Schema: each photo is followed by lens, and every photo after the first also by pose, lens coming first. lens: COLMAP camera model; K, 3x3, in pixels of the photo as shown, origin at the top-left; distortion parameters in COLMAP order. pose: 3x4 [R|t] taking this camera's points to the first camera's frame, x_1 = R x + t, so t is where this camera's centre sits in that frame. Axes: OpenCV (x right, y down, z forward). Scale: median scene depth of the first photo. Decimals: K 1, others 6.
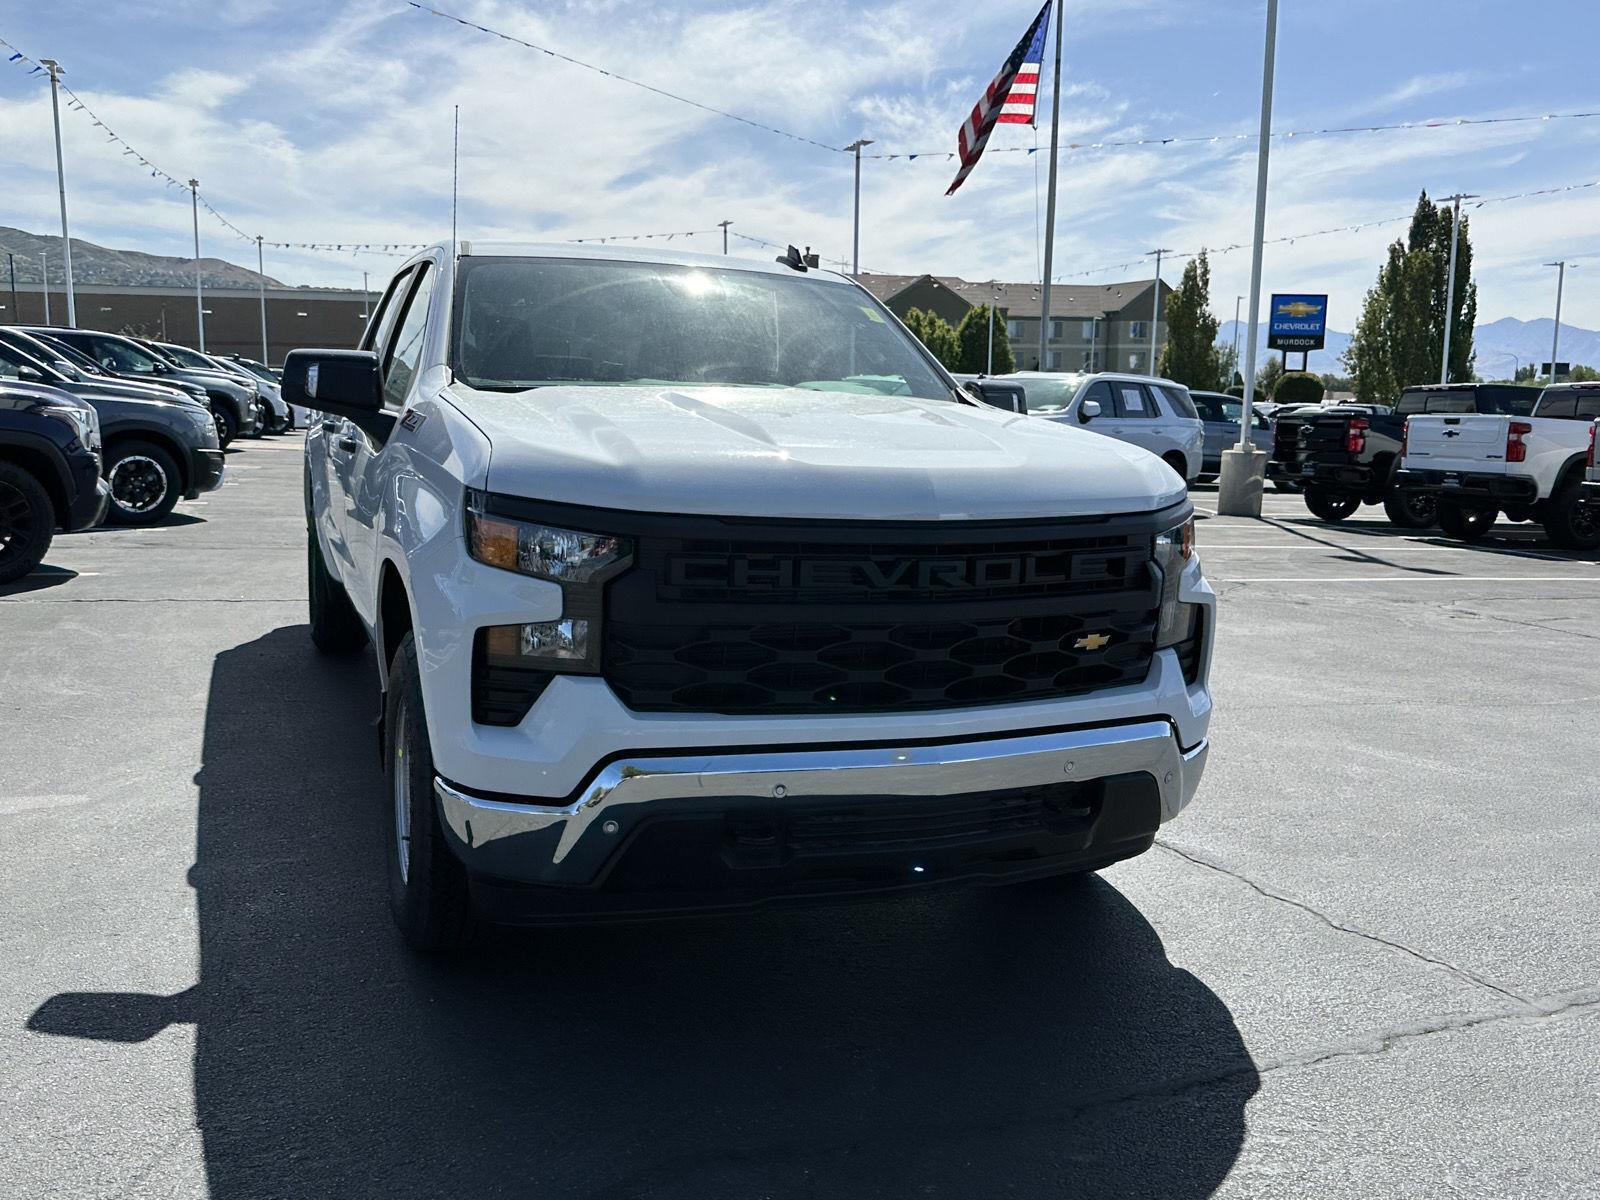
lens RADIAL K [[1363.4, 0, 807.3], [0, 1363.4, 595.7], [0, 0, 1]] dist [0.168920, -0.349662]
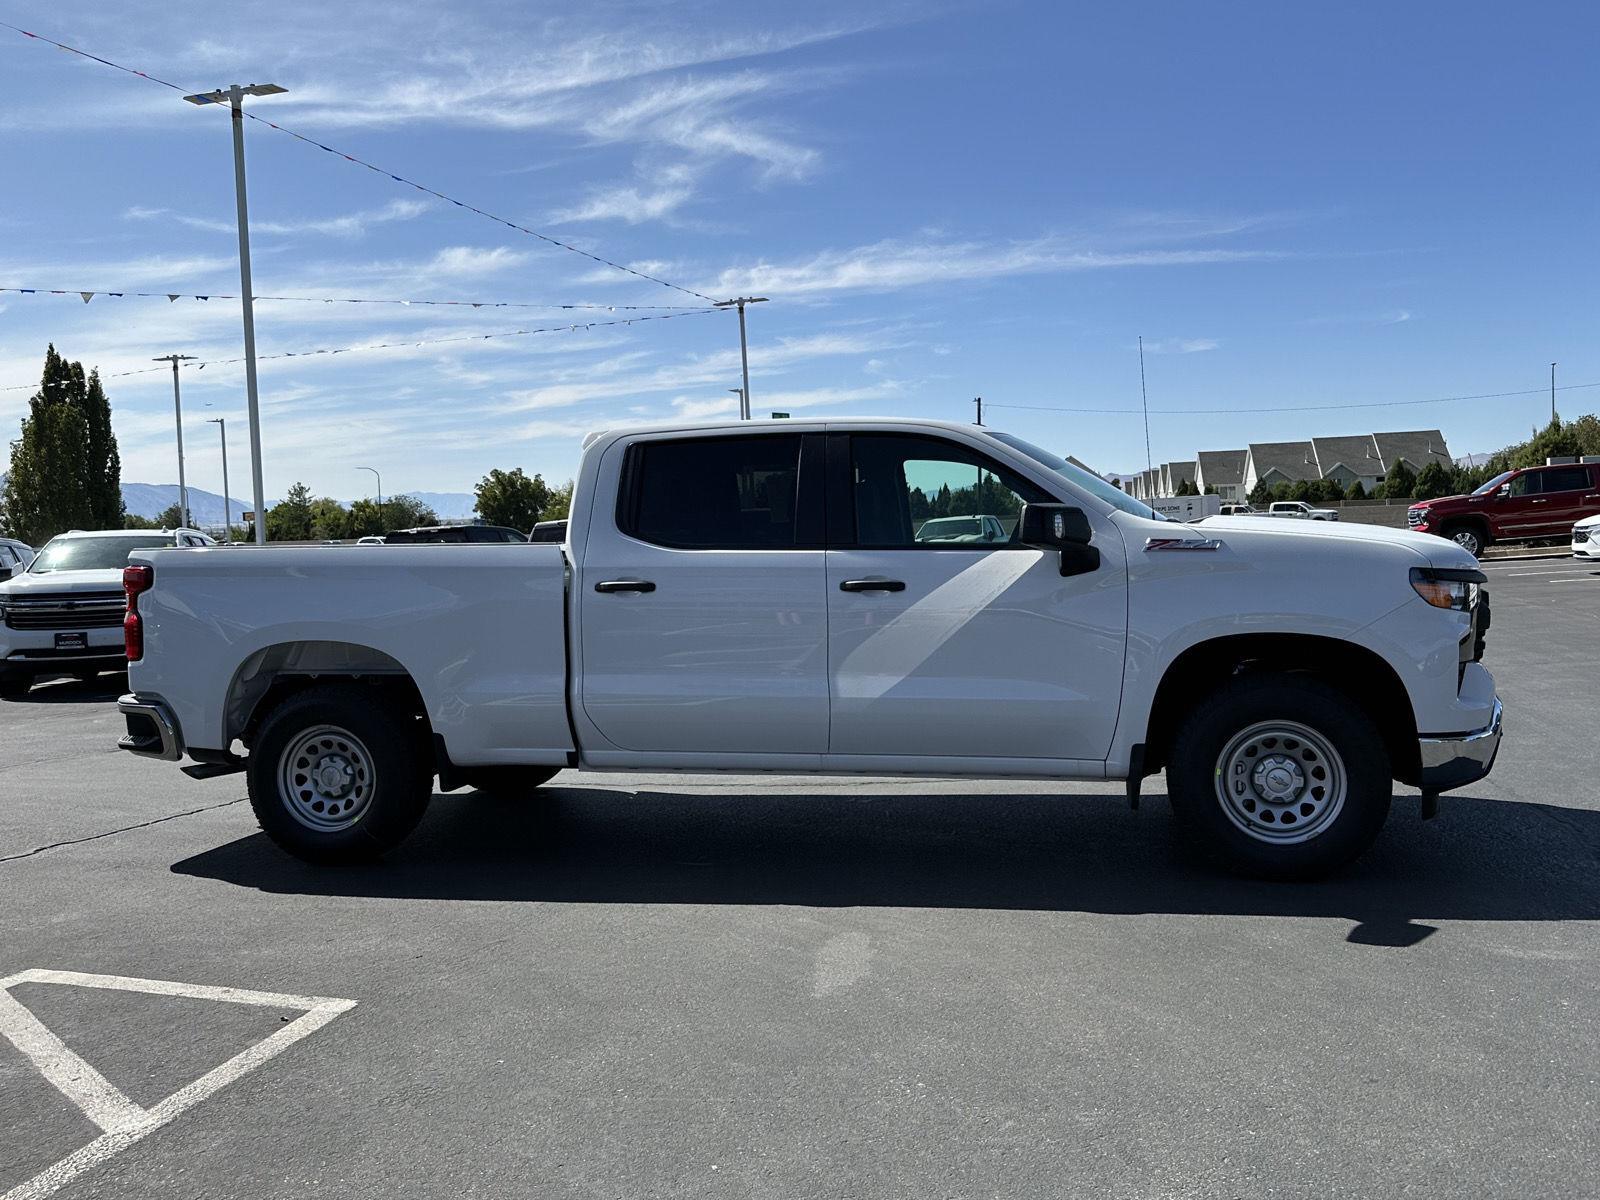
lens RADIAL K [[1371.3, 0, 809.5], [0, 1371.3, 608.7], [0, 0, 1]] dist [0.124190, -0.235808]
pose [[0.568036, -0.091586, 0.817892, -1.914764], [0.171327, 0.985176, -0.008670, -0.124486], [-0.804974, 0.145052, 0.575306, 0.506165]]
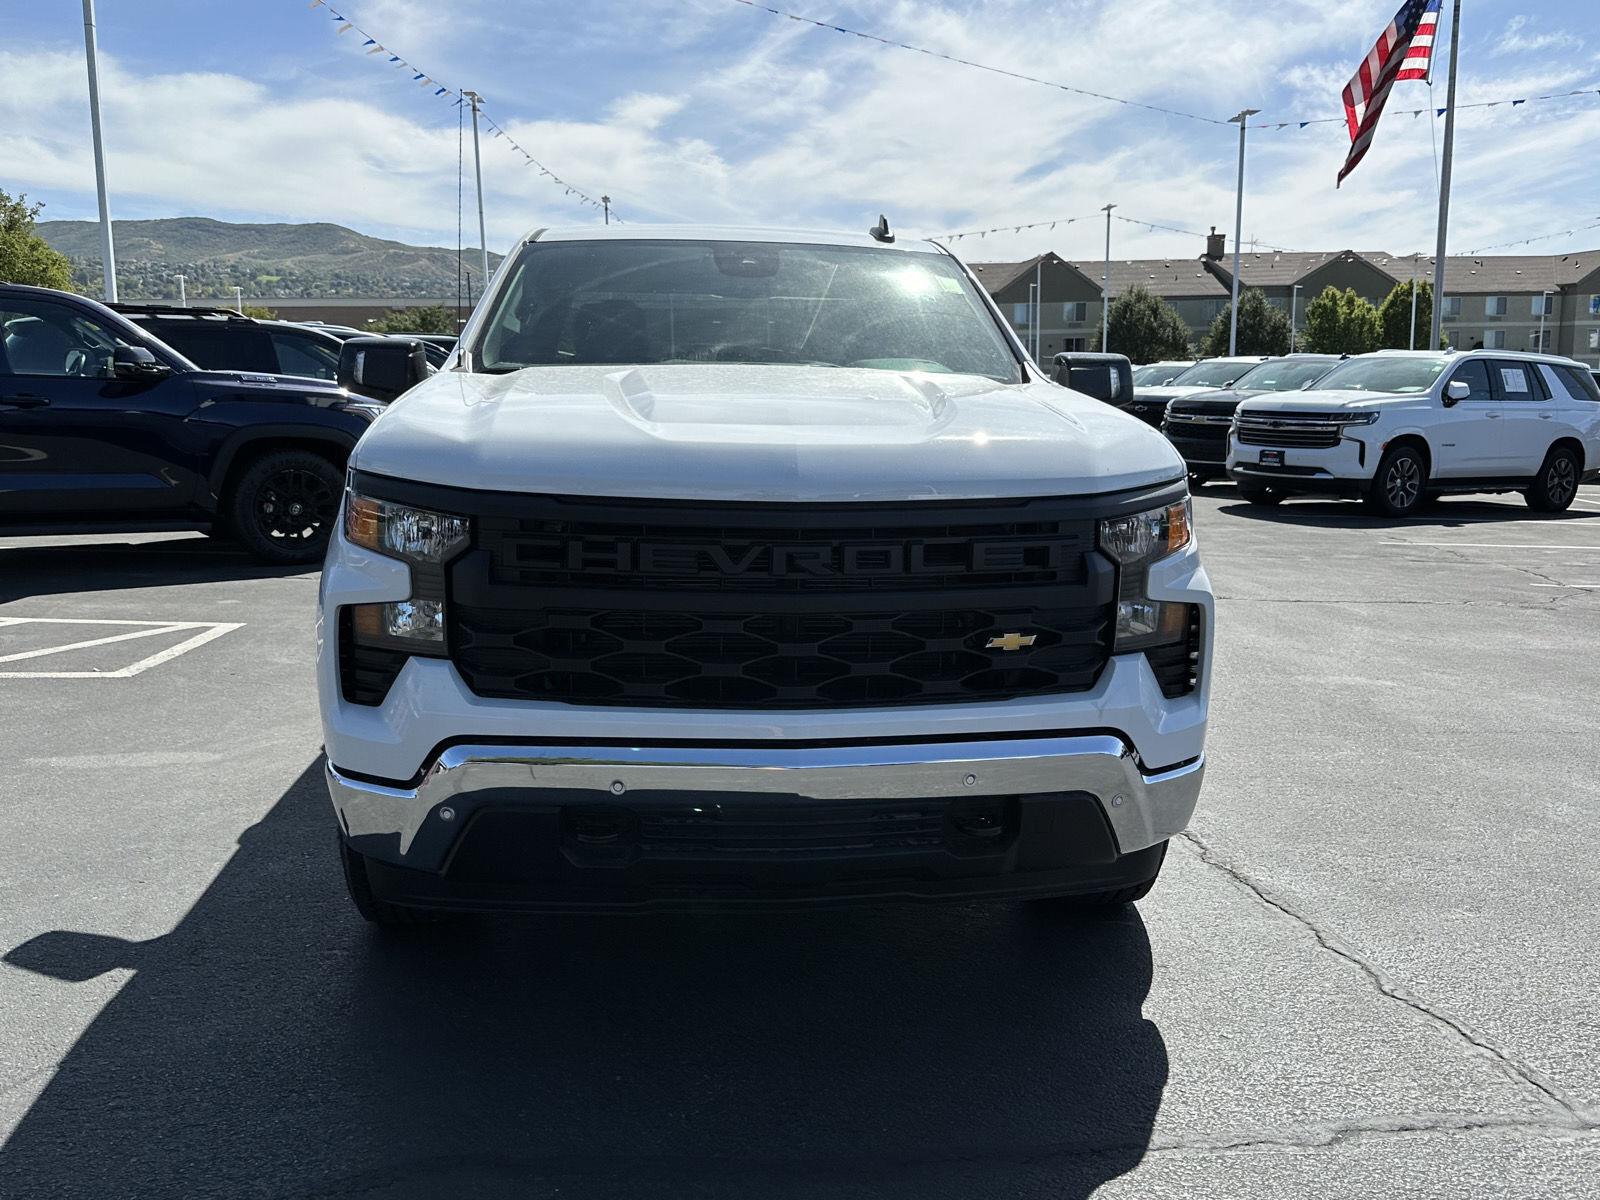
lens RADIAL K [[1371.3, 0, 809.5], [0, 1371.3, 608.7], [0, 0, 1]] dist [0.124190, -0.235808]
pose [[0.960223, 0.027238, -0.277903, 0.310988], [-0.023709, 0.999590, 0.016050, 0.001031], [0.278226, -0.008823, 0.960475, 0.107688]]
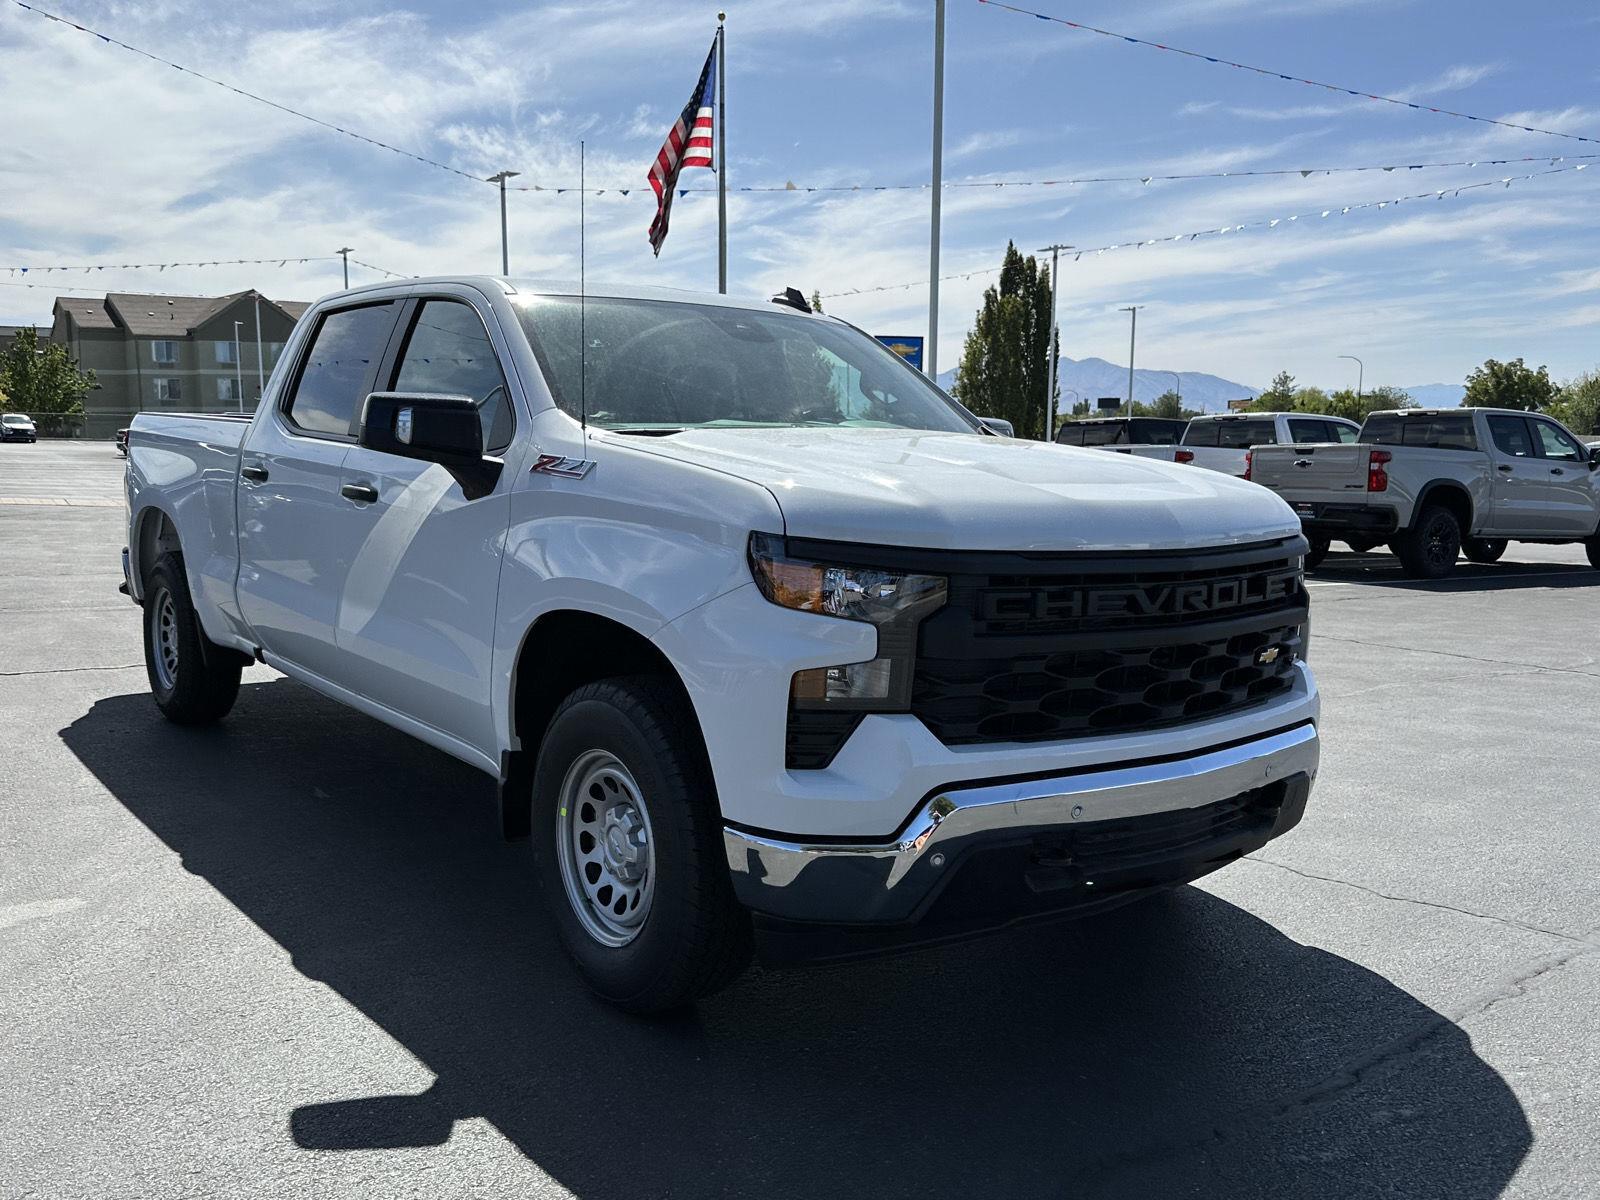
lens RADIAL K [[1371.3, 0, 809.5], [0, 1371.3, 608.7], [0, 0, 1]] dist [0.124190, -0.235808]
pose [[0.961468, -0.045089, 0.271195, -0.419880], [0.049454, 0.998733, -0.009282, -0.010905], [-0.270433, 0.022336, 0.962480, 0.032751]]
